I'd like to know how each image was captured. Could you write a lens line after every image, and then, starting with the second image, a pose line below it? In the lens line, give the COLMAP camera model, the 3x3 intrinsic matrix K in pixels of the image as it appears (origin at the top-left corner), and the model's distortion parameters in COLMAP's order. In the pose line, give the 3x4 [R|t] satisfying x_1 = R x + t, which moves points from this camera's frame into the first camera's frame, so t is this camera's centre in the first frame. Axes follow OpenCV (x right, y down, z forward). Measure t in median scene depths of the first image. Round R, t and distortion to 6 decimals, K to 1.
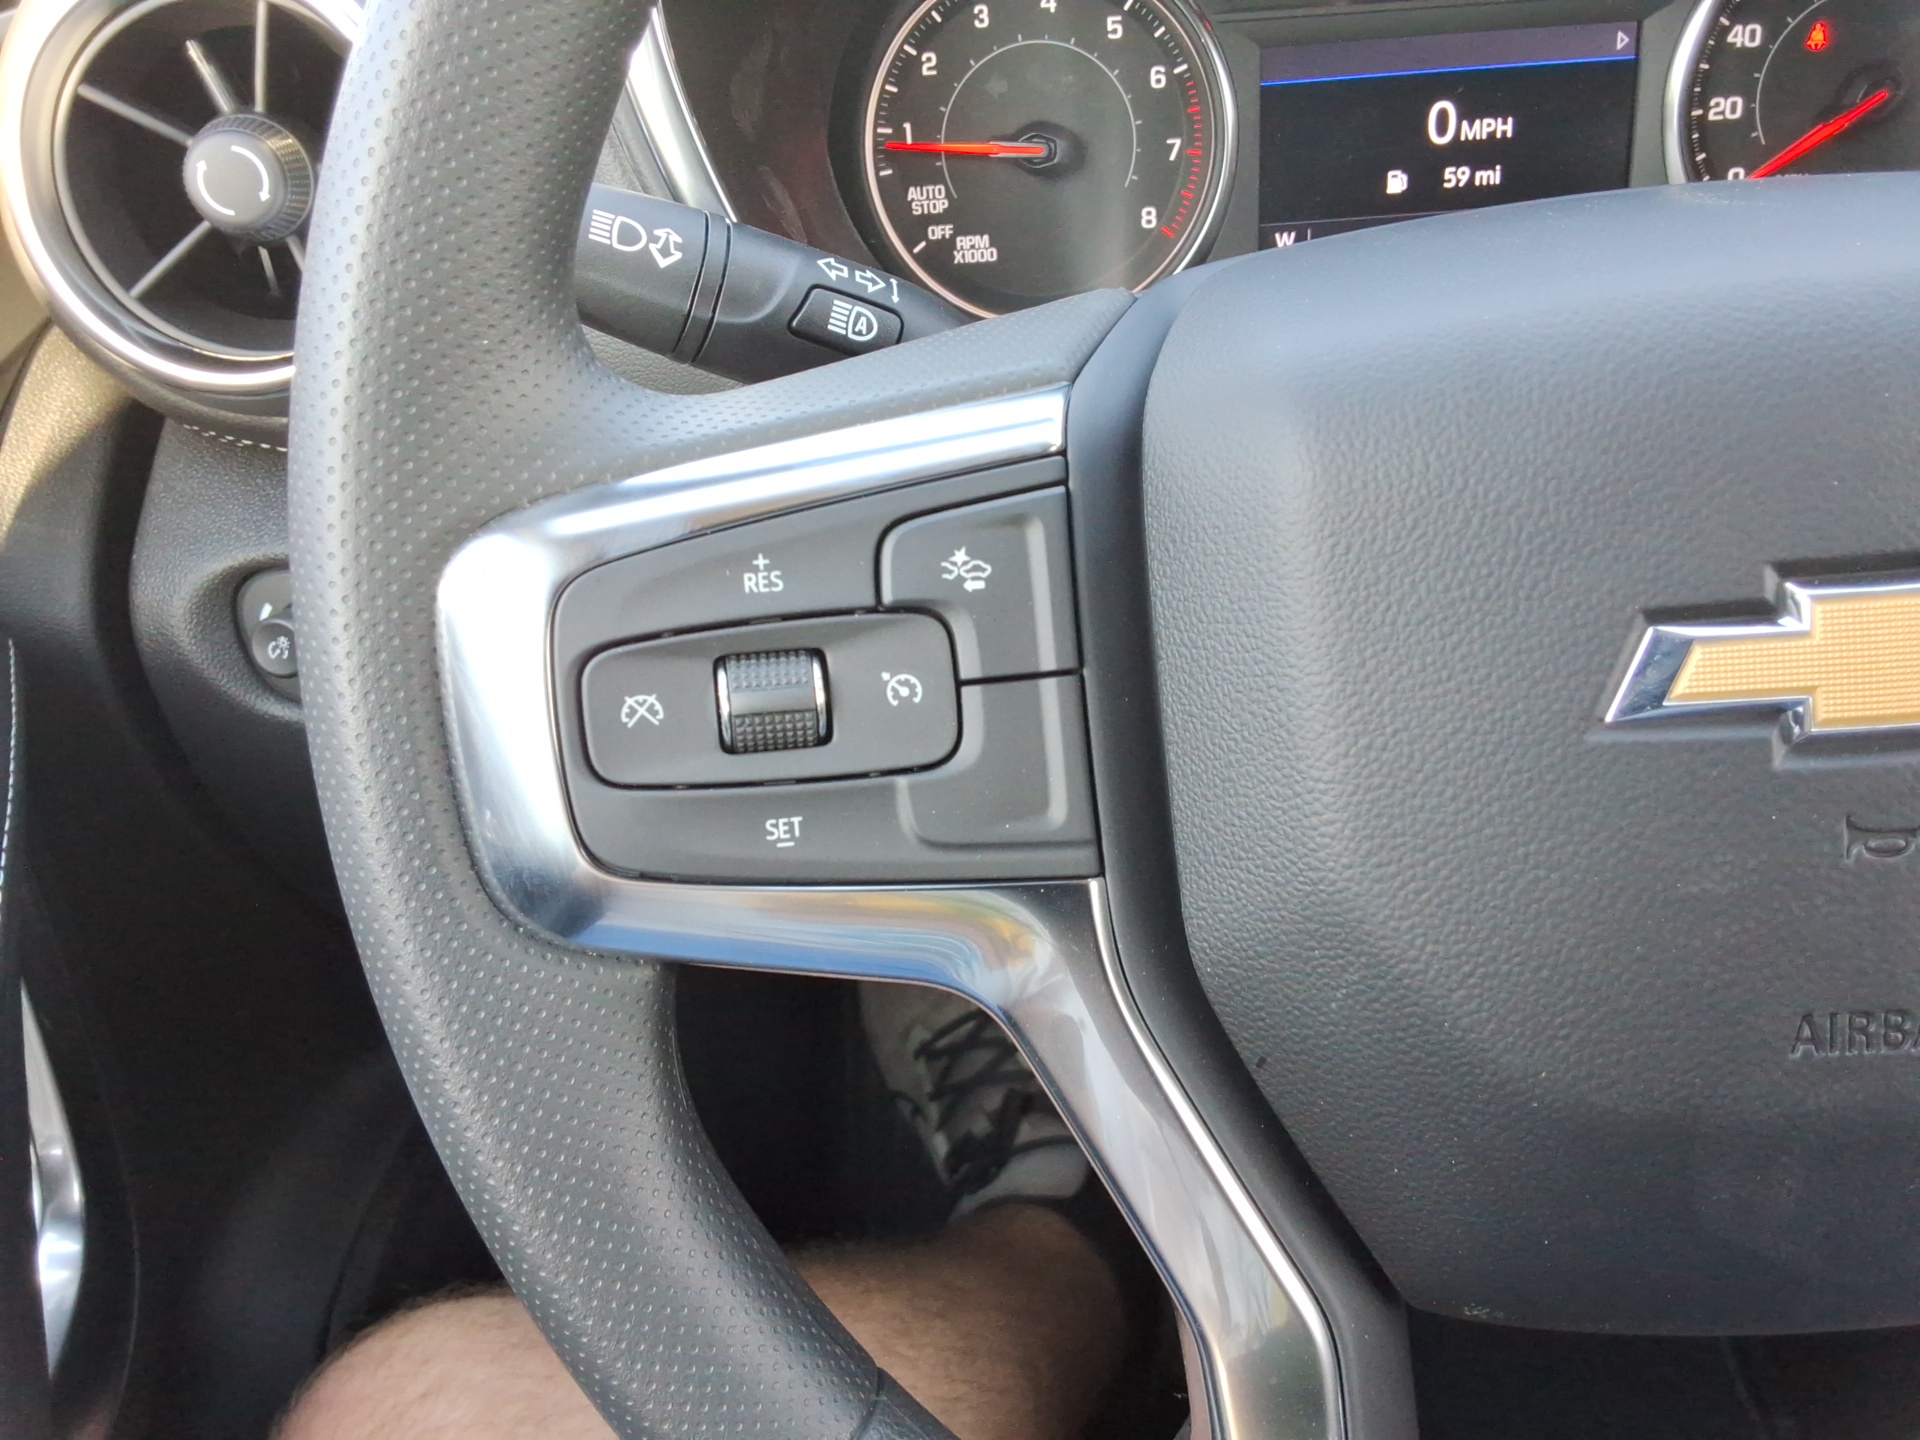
lens RADIAL K [[1550.1, 0, 969.3], [0, 1550.1, 720.9], [0, 0, 1]] dist [0.139023, -0.232822]
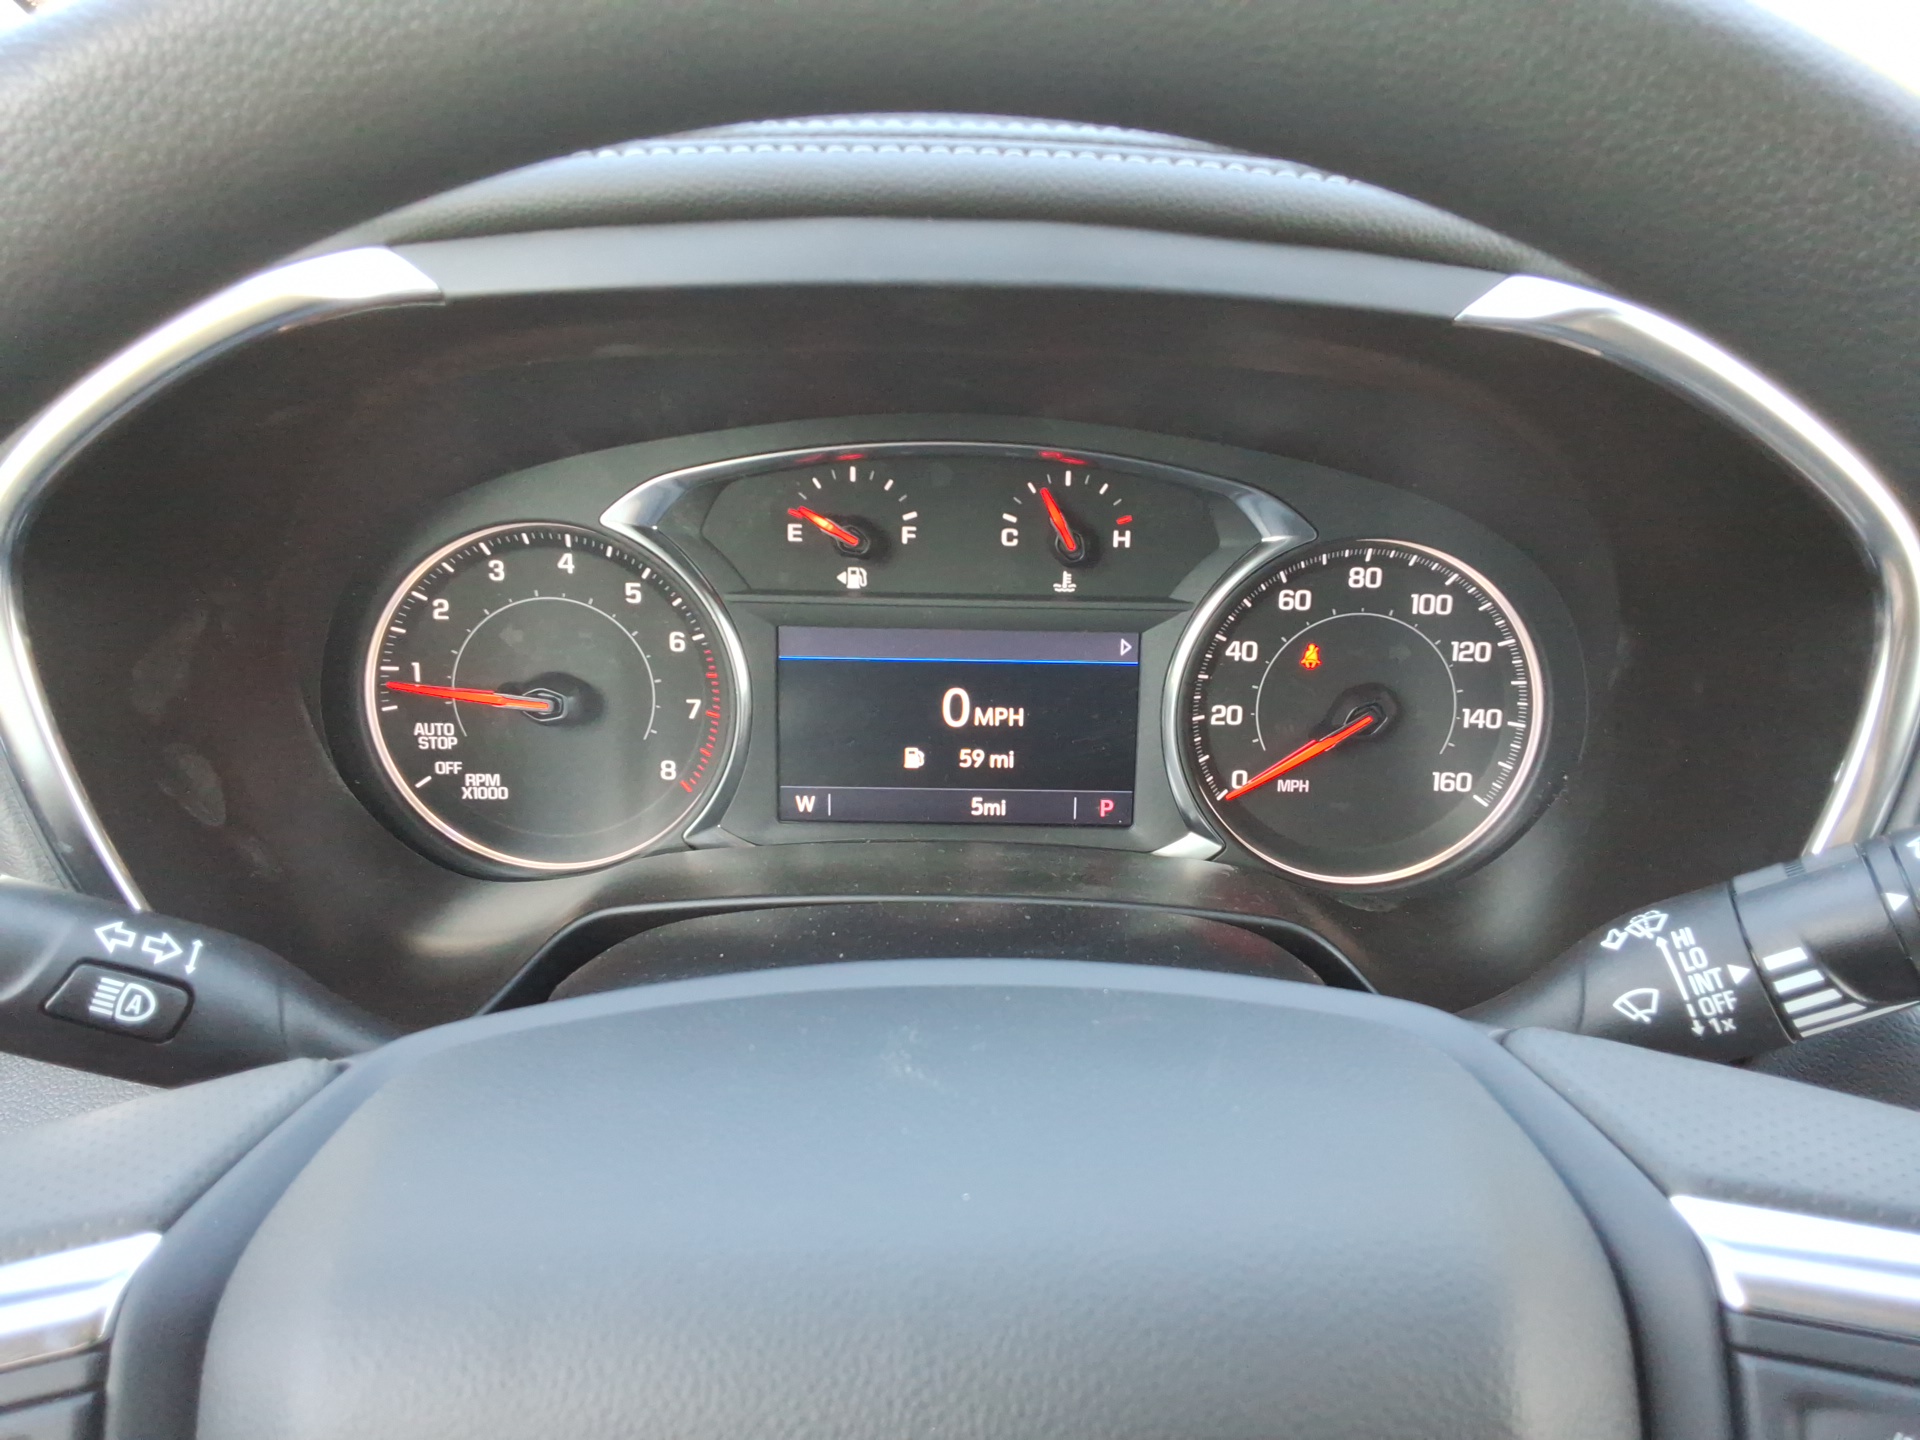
lens RADIAL K [[1542.1, 0, 968.4], [0, 1542.1, 706.7], [0, 0, 1]] dist [0.137401, -0.236448]
pose [[0.992979, 0.066863, 0.097582, 0.216742], [-0.046641, 0.979399, -0.196473, -0.190665], [-0.108709, 0.190542, 0.975641, 0.034601]]
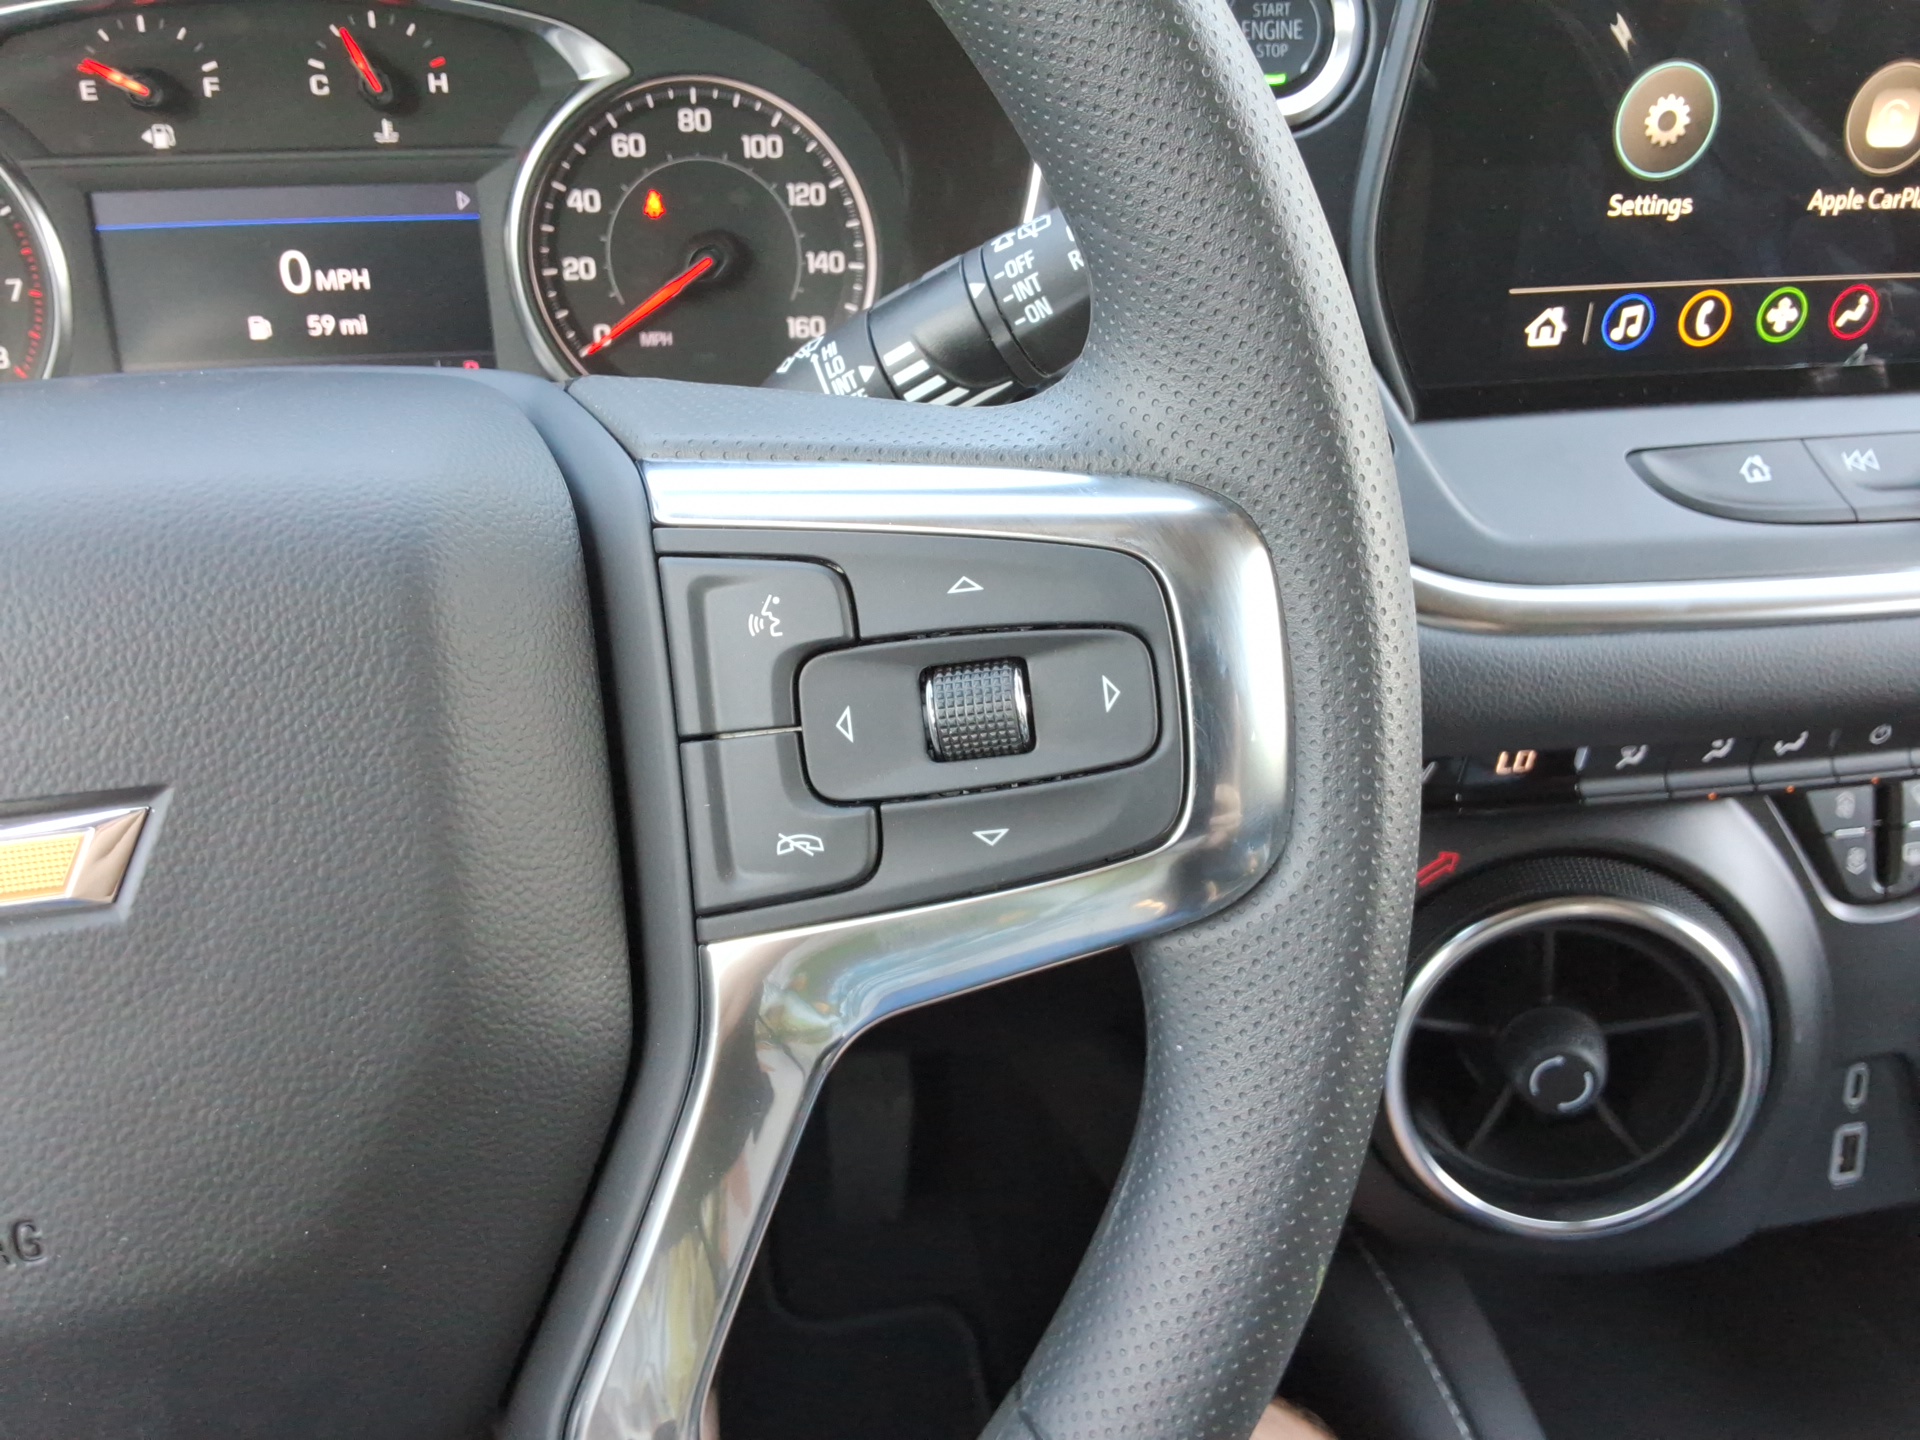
lens RADIAL K [[1574.1, 0, 968.6], [0, 1574.1, 708.1], [0, 0, 1]] dist [0.135839, -0.258066]
pose [[0.961419, -0.042892, 0.271724, 0.434198], [0.059273, 0.996868, -0.052363, -0.026132], [-0.268627, 0.066449, 0.960950, -0.071400]]
